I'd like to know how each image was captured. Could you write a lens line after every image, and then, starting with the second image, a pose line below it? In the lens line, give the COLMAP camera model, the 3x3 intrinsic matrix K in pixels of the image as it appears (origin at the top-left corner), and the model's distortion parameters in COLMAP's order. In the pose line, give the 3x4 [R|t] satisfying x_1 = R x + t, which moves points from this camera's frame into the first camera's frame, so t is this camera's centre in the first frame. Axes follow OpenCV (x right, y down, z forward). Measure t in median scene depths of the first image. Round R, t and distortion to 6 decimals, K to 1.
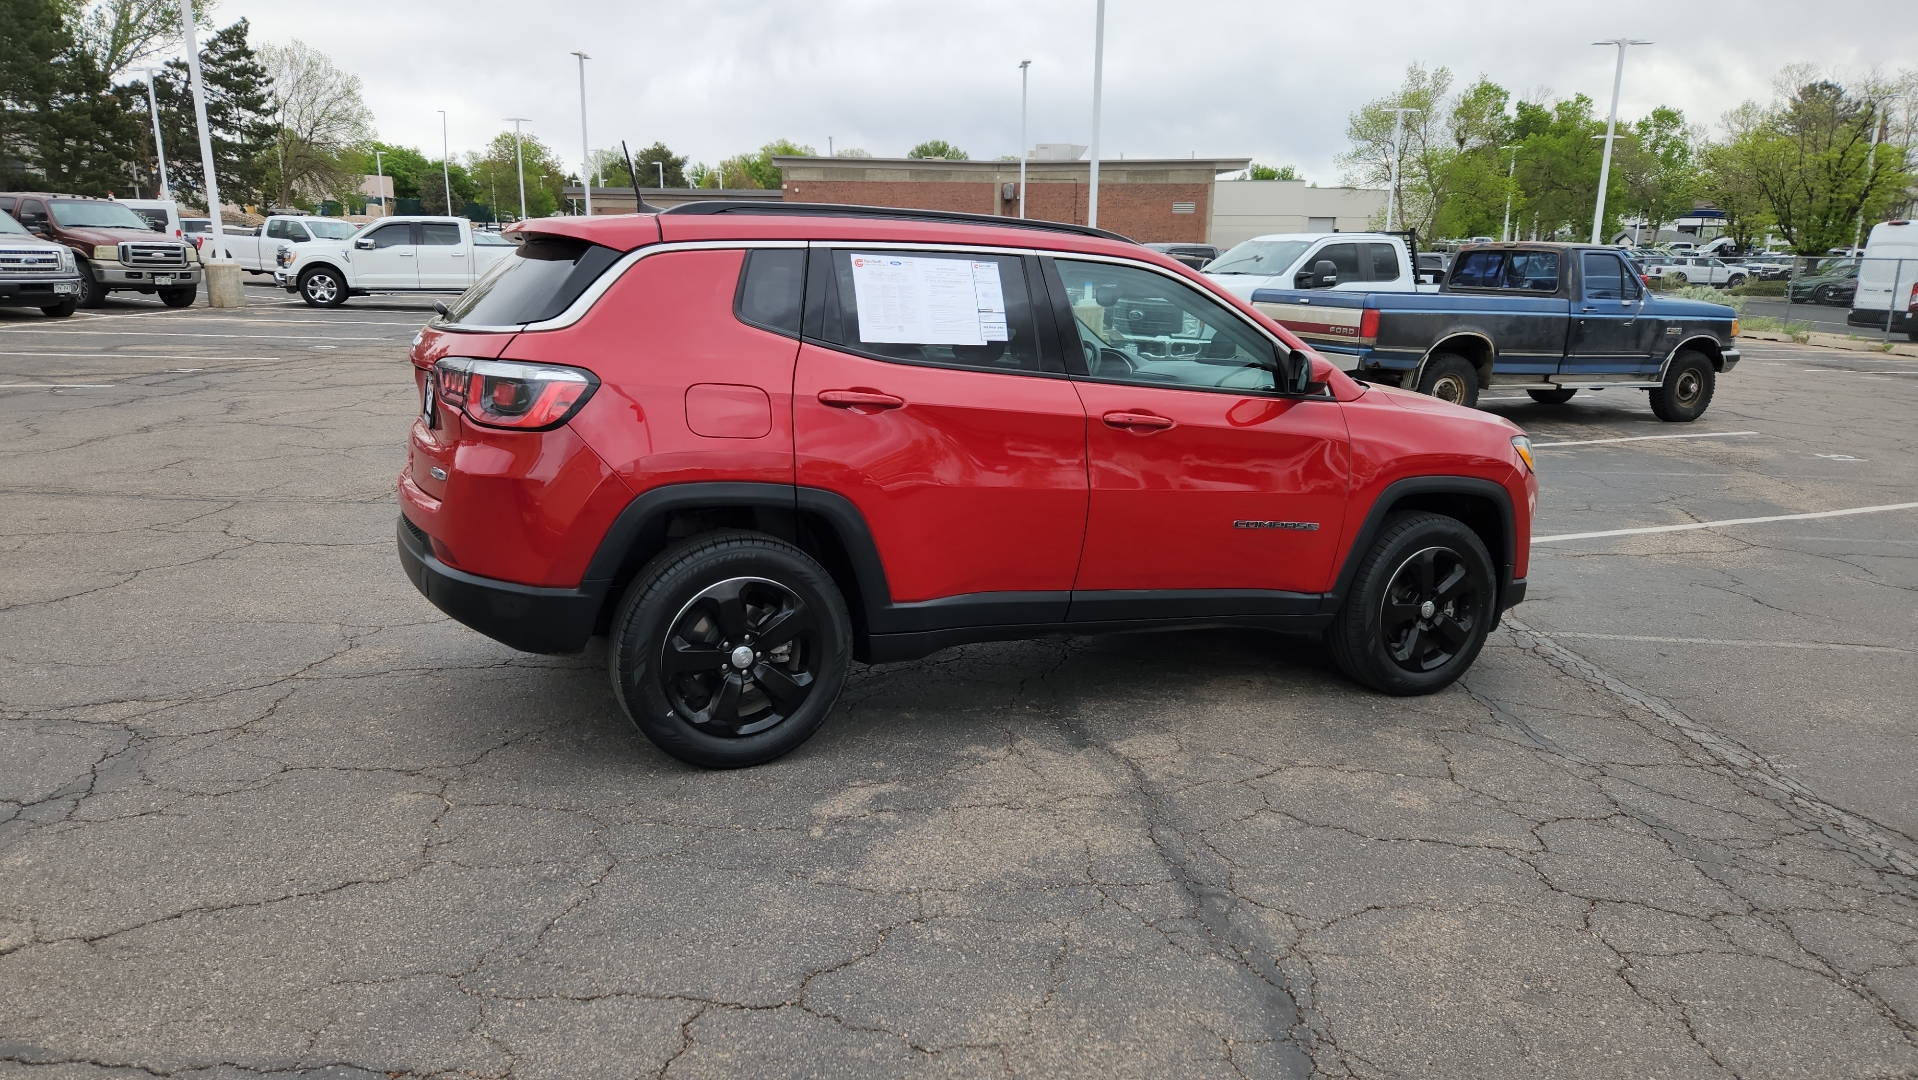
lens RADIAL K [[1277.1, 0, 919.4], [0, 1277.1, 534.6], [0, 0, 1]] dist [0.072140, -0.057178]
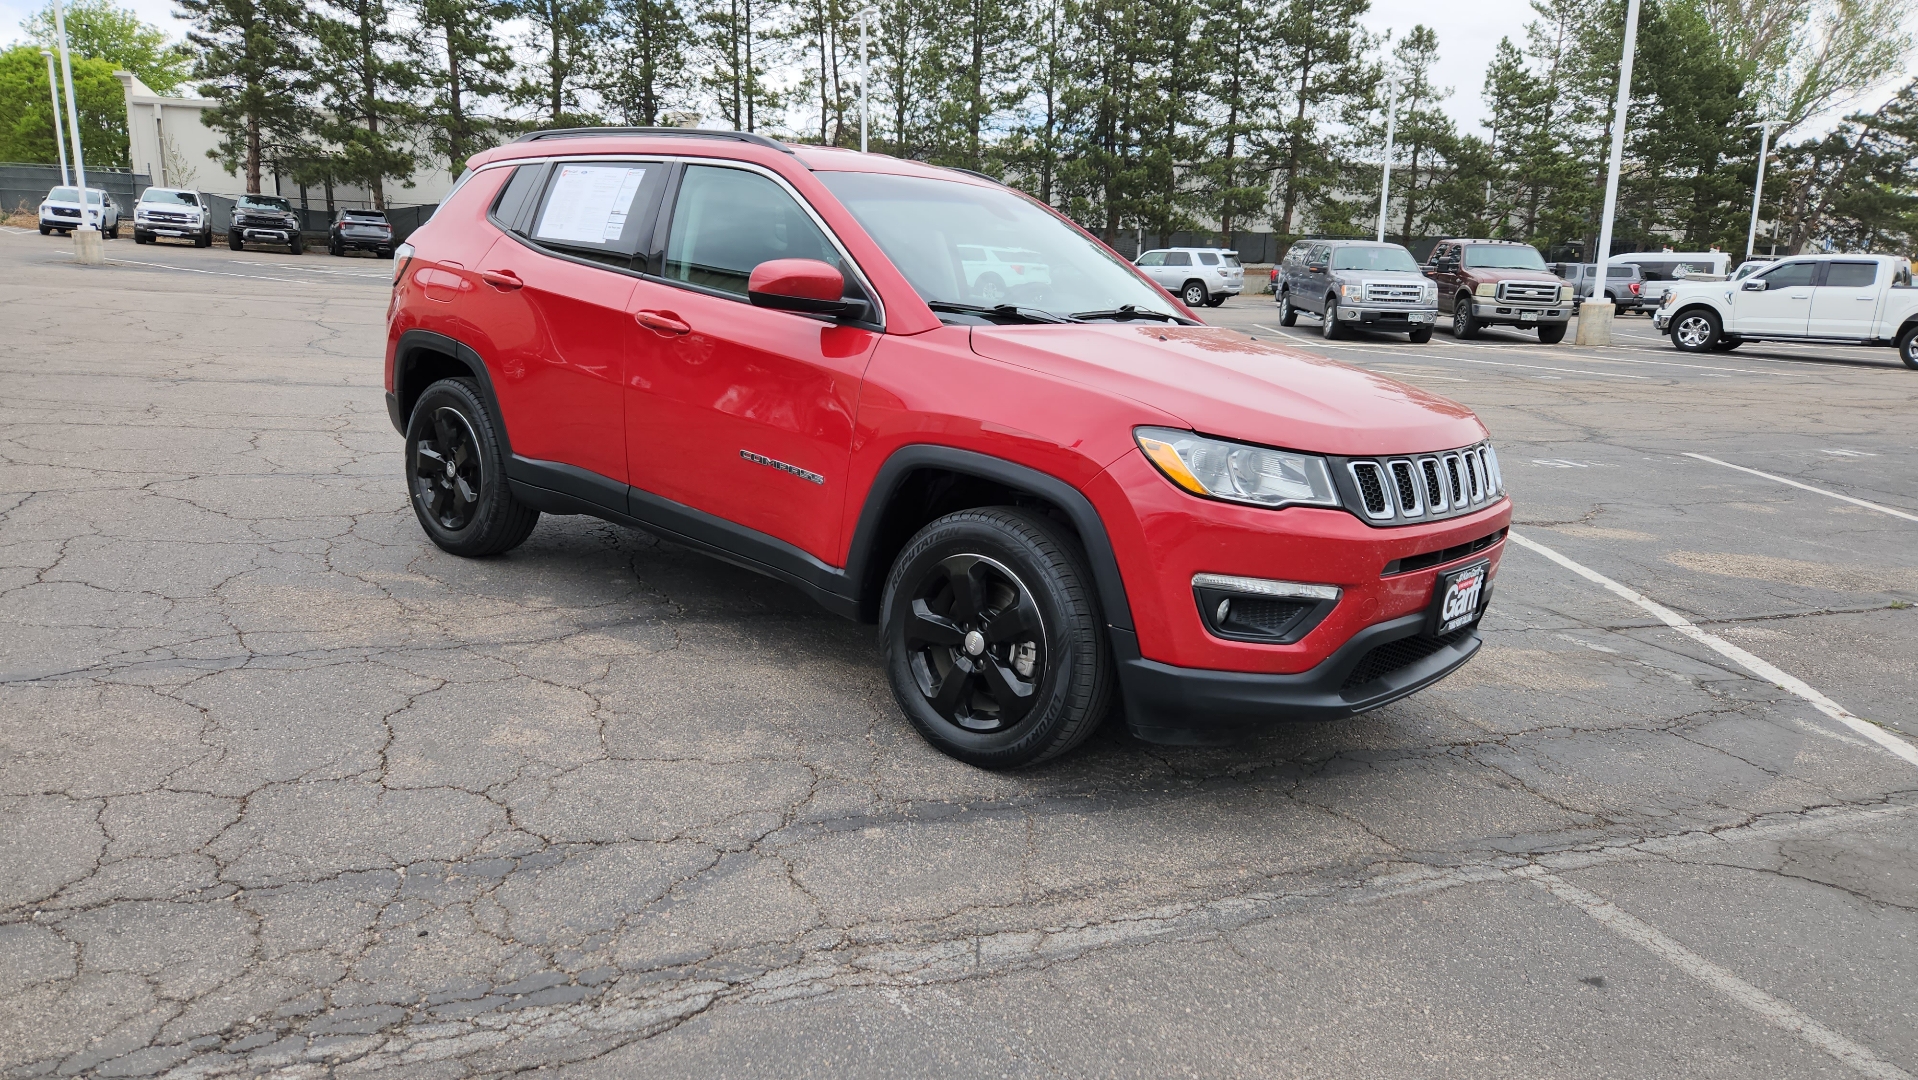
lens RADIAL K [[1278.2, 0, 952.1], [0, 1278.2, 538.2], [0, 0, 1]] dist [0.066306, -0.050832]
pose [[0.428395, 0.185519, -0.884342, 0.168777], [-0.225315, 0.969713, 0.094281, -0.010371], [0.875049, 0.158866, 0.457221, 0.111258]]
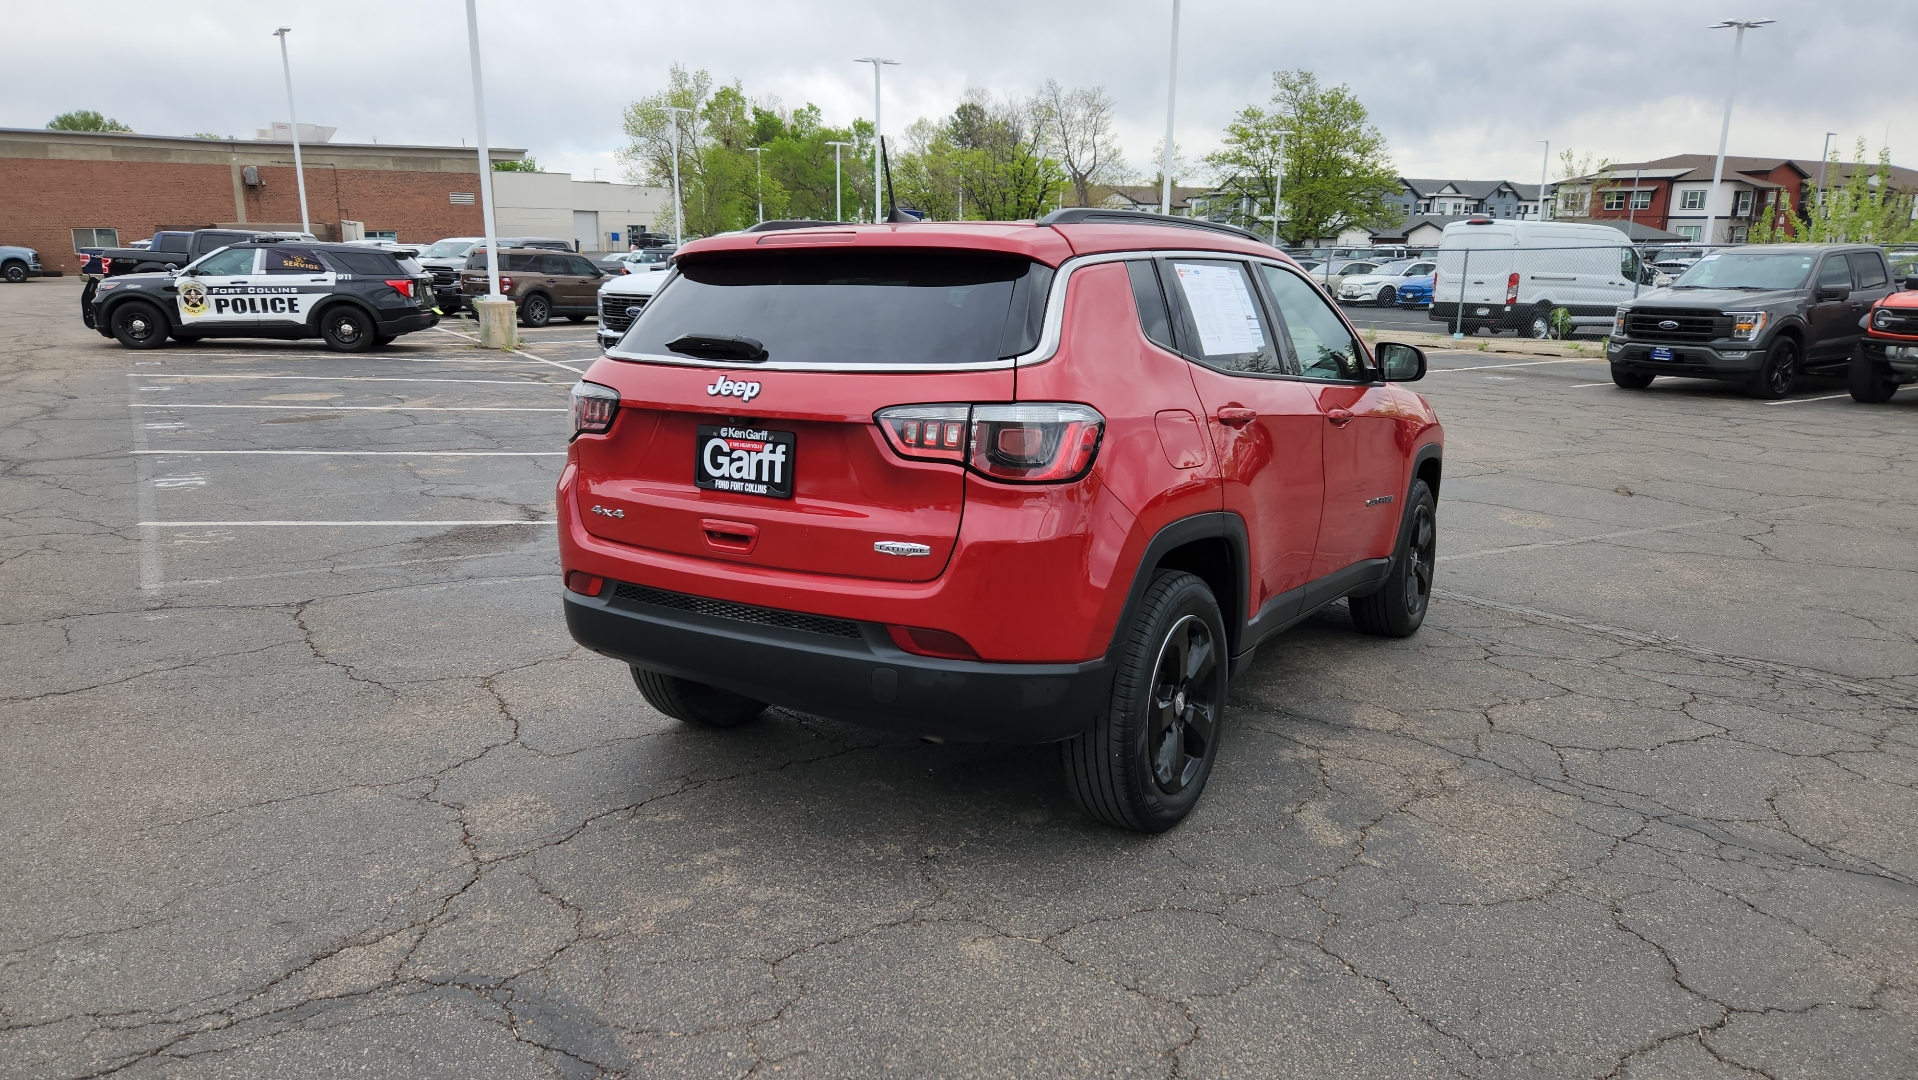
lens RADIAL K [[1287.1, 0, 917.9], [0, 1287.1, 534.1], [0, 0, 1]] dist [0.074924, -0.062032]
pose [[0.846610, -0.125493, 0.517208, -0.099813], [0.123753, 0.991584, 0.038025, -0.010962], [-0.517627, 0.031814, 0.855015, 0.038716]]
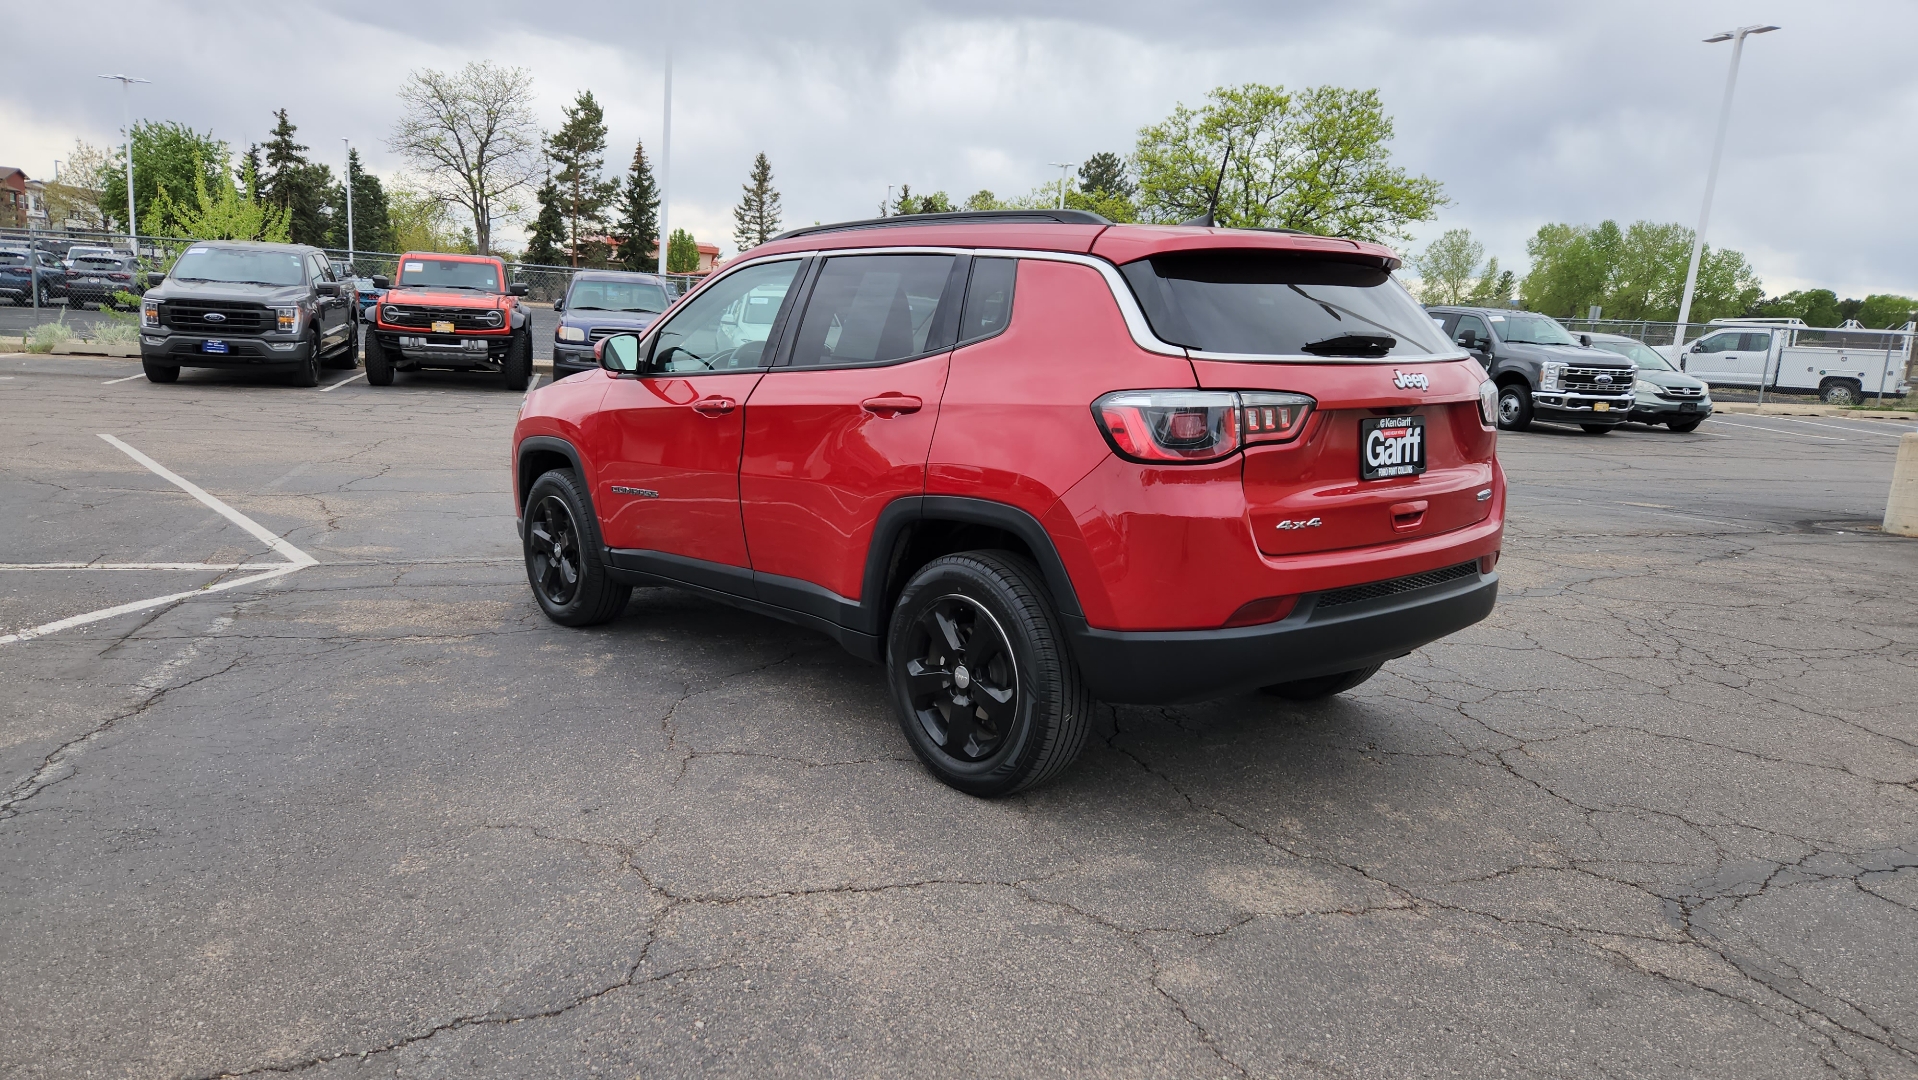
lens RADIAL K [[1286.7, 0, 922.0], [0, 1286.7, 558.6], [0, 0, 1]] dist [0.073195, -0.062023]
pose [[-0.264429, -0.218293, 0.939375, -0.160563], [0.151071, 0.952645, 0.263903, -0.044242], [-0.952499, 0.211696, -0.218929, 0.214410]]
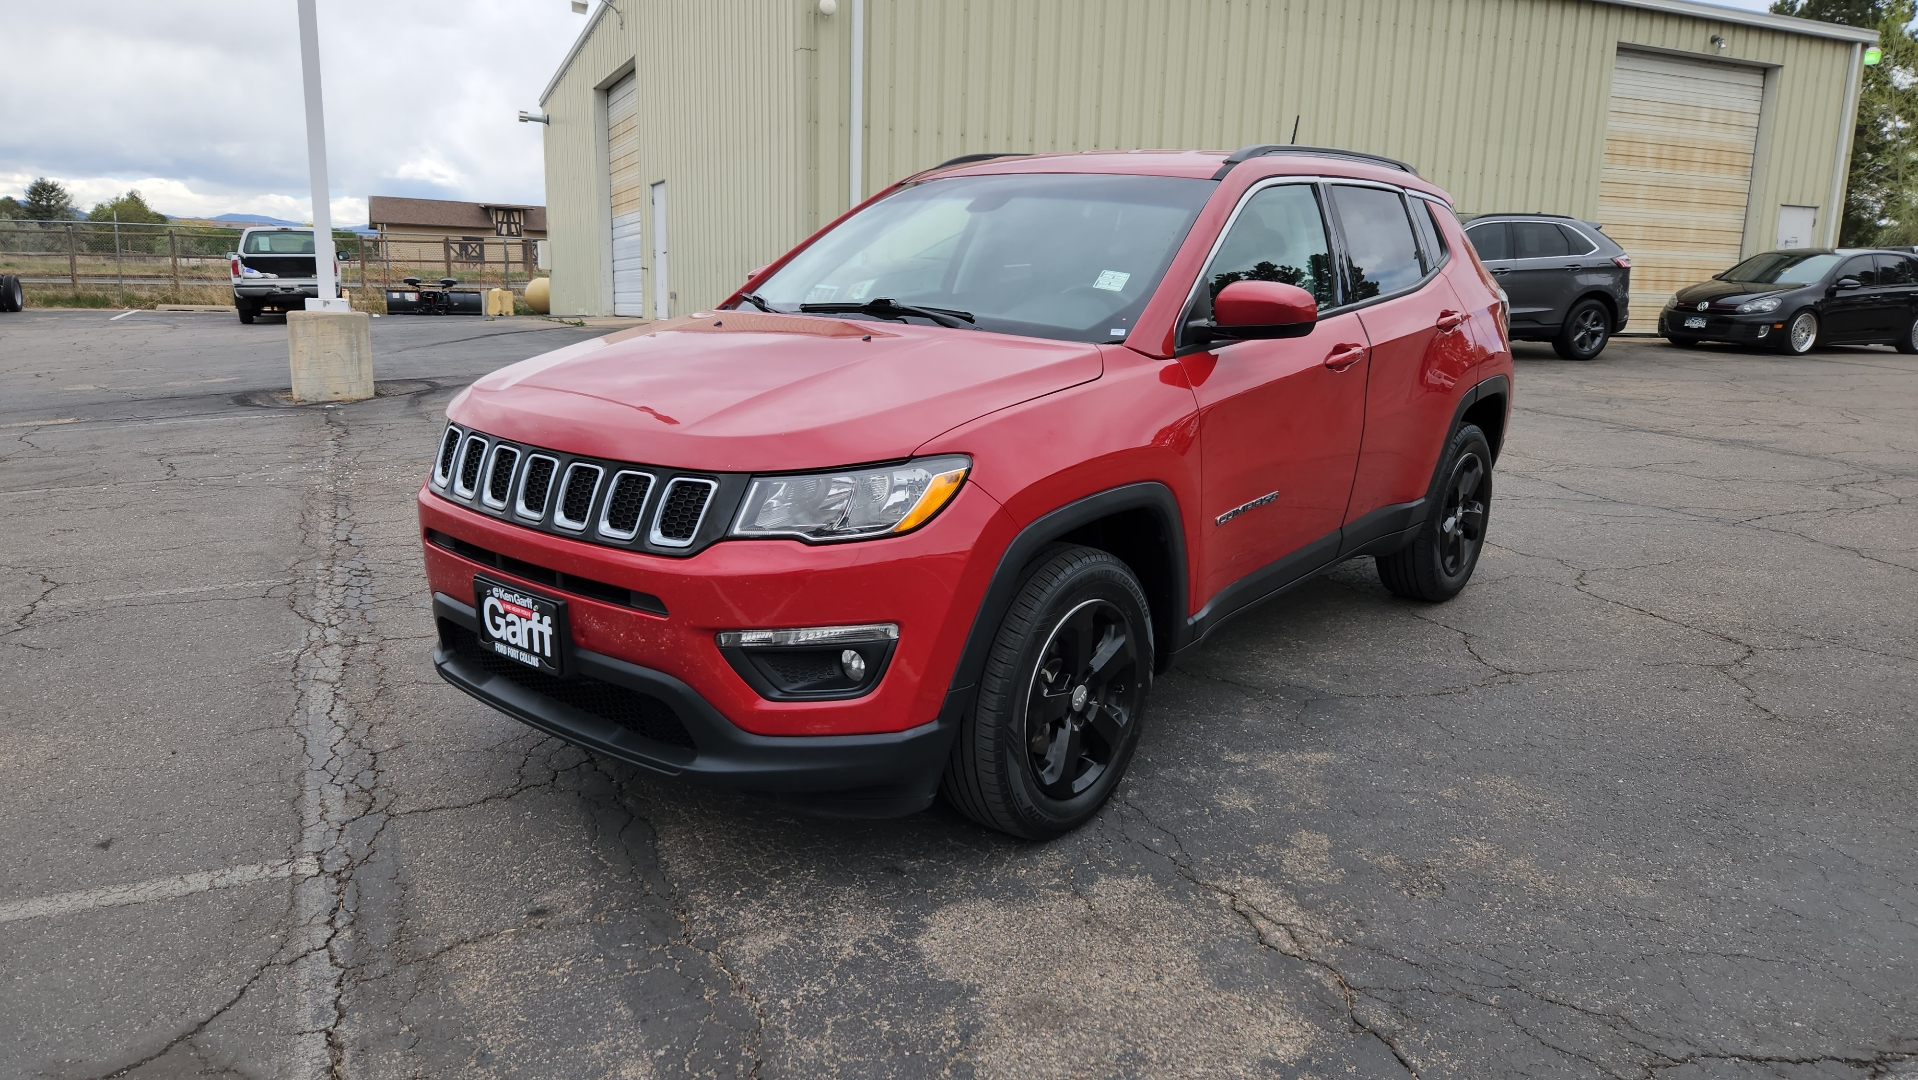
lens RADIAL K [[1290.7, 0, 919.9], [0, 1290.7, 538.2], [0, 0, 1]] dist [0.075384, -0.064546]
pose [[-0.902399, 0.047835, -0.428238, 0.098259], [-0.129100, 0.918153, 0.374604, -0.052083], [0.411107, 0.393328, -0.822365, 0.301370]]
